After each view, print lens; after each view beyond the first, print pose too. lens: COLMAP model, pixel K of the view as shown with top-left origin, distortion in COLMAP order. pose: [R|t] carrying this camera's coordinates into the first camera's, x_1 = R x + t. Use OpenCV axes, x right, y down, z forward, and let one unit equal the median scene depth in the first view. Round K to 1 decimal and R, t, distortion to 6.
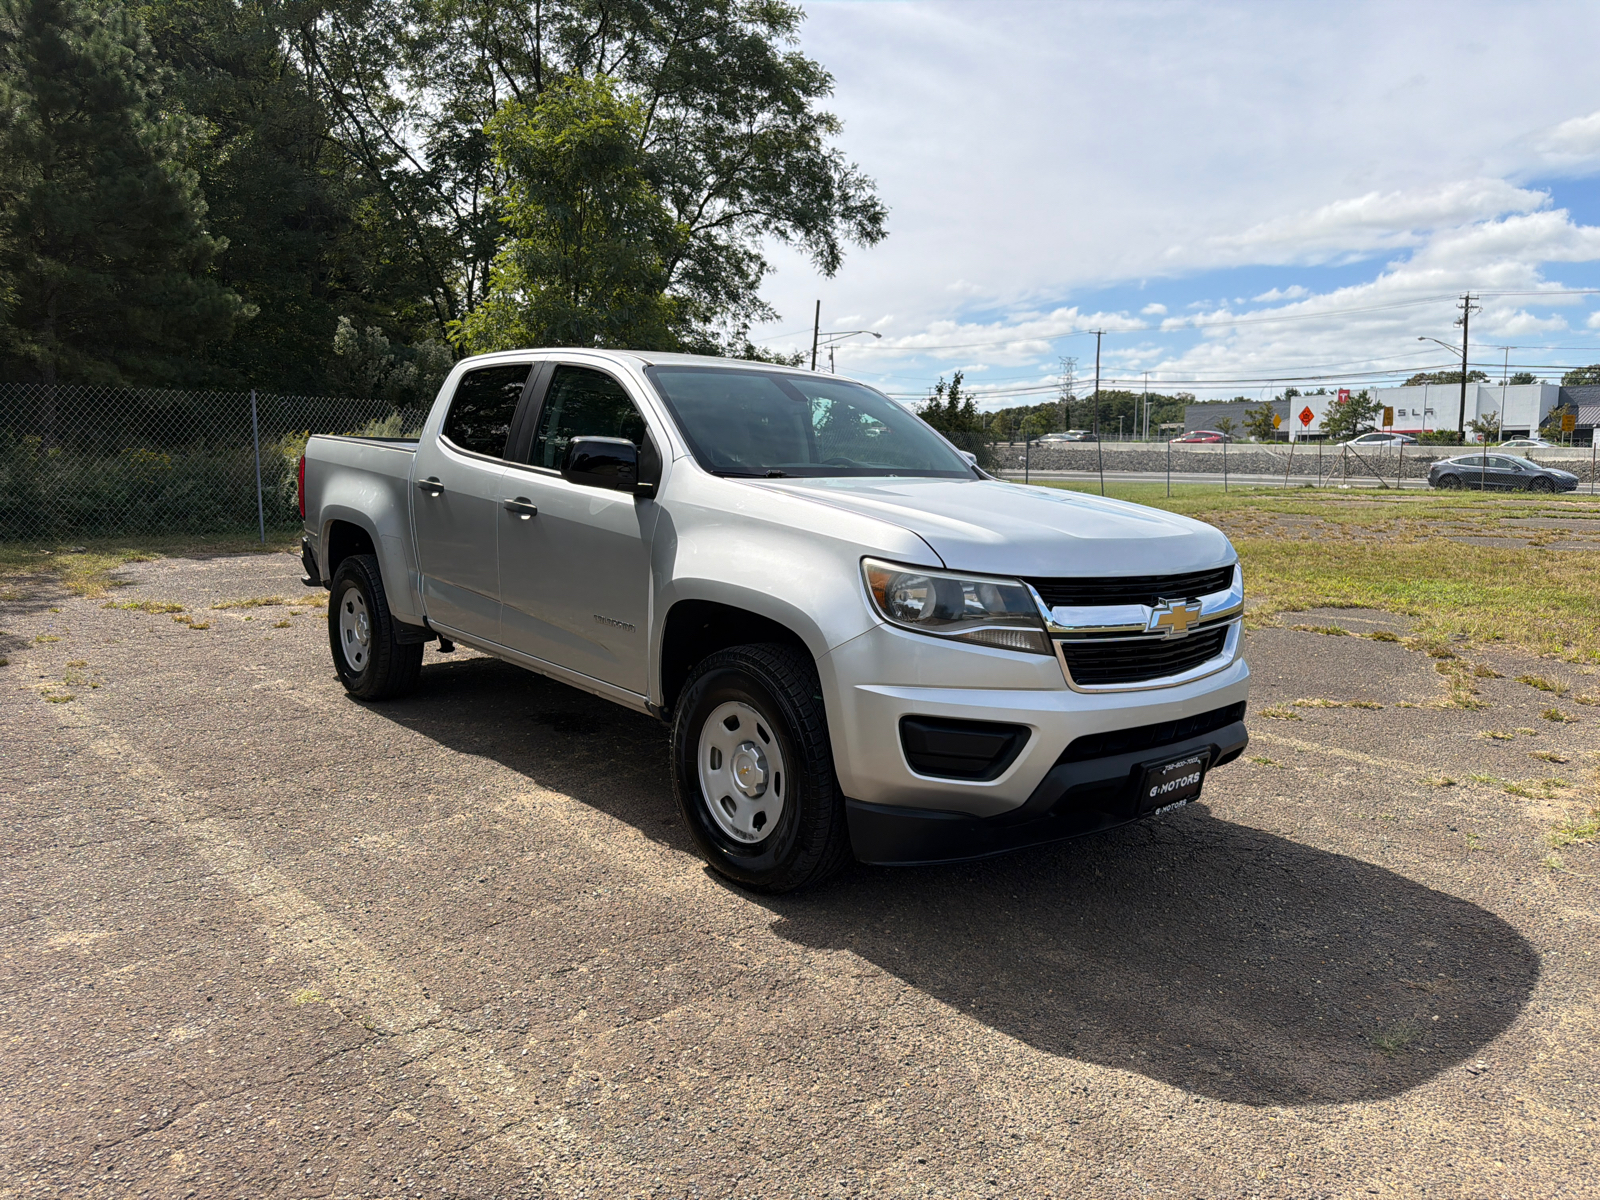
lens RADIAL K [[1121.6, 0, 791.6], [0, 1121.6, 596.8], [0, 0, 1]] dist [0.016835, -0.023410]
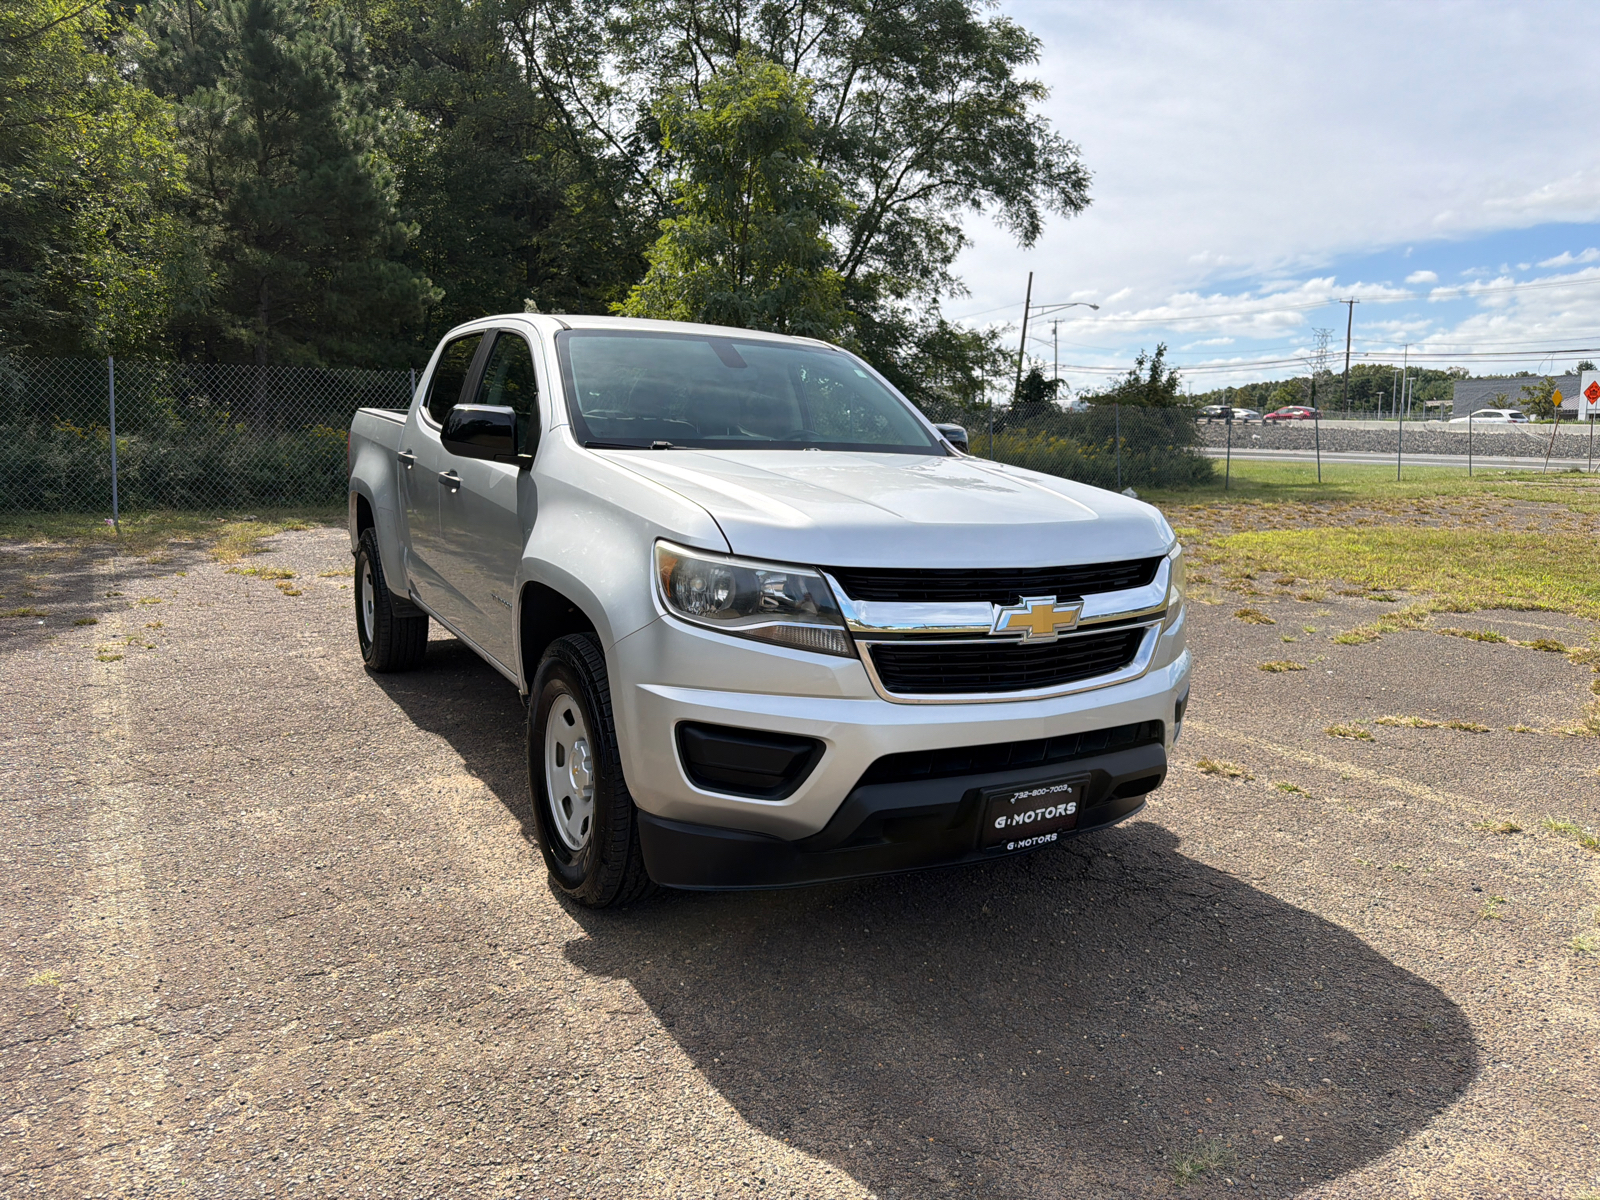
lens RADIAL K [[1121.6, 0, 797.0], [0, 1121.6, 598.6], [0, 0, 1]] dist [0.016835, -0.023410]
pose [[0.982213, 0.030379, -0.185297, 0.103651], [-0.026743, 0.999398, 0.022093, -0.003258], [0.185857, -0.016744, 0.982434, 0.046867]]
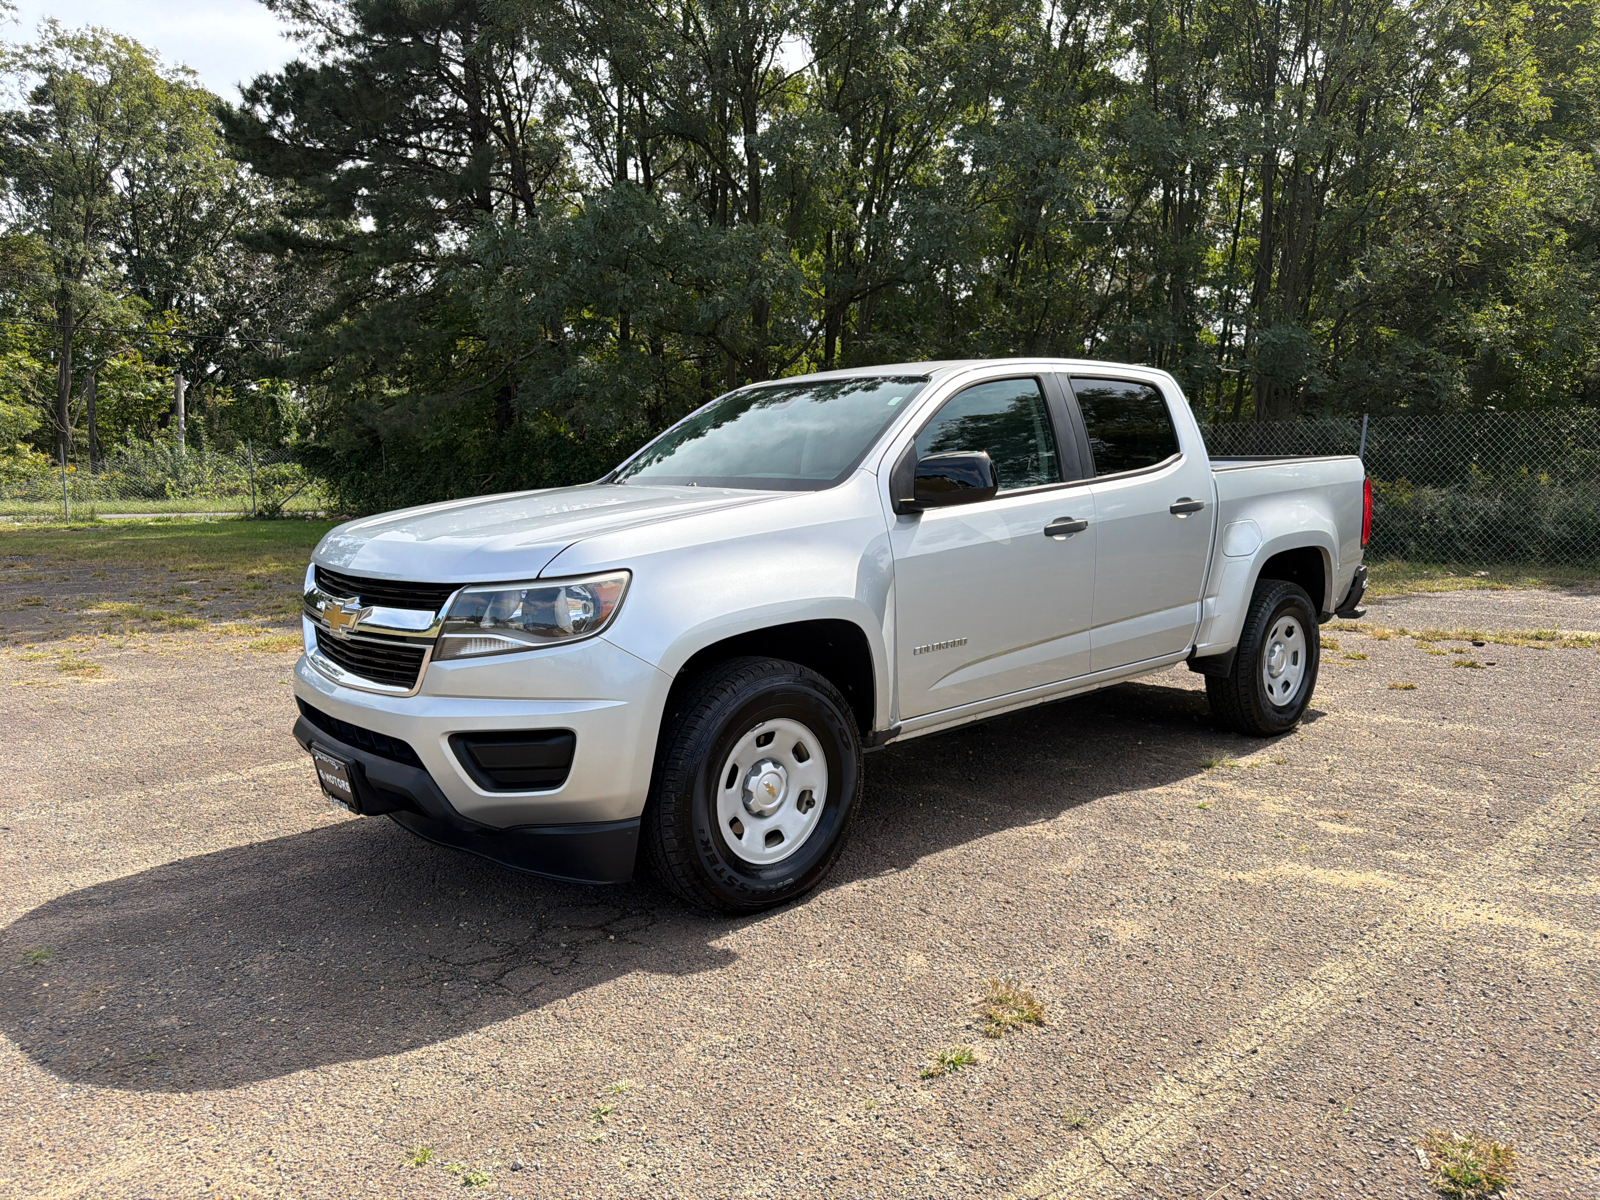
lens RADIAL K [[1121.6, 0, 813.7], [0, 1121.6, 604.7], [0, 0, 1]] dist [0.016835, -0.023410]
pose [[0.039343, 0.090919, -0.995081, 0.444296], [-0.115740, 0.989563, 0.085839, -0.041986], [0.992500, 0.111794, 0.049455, 0.446052]]
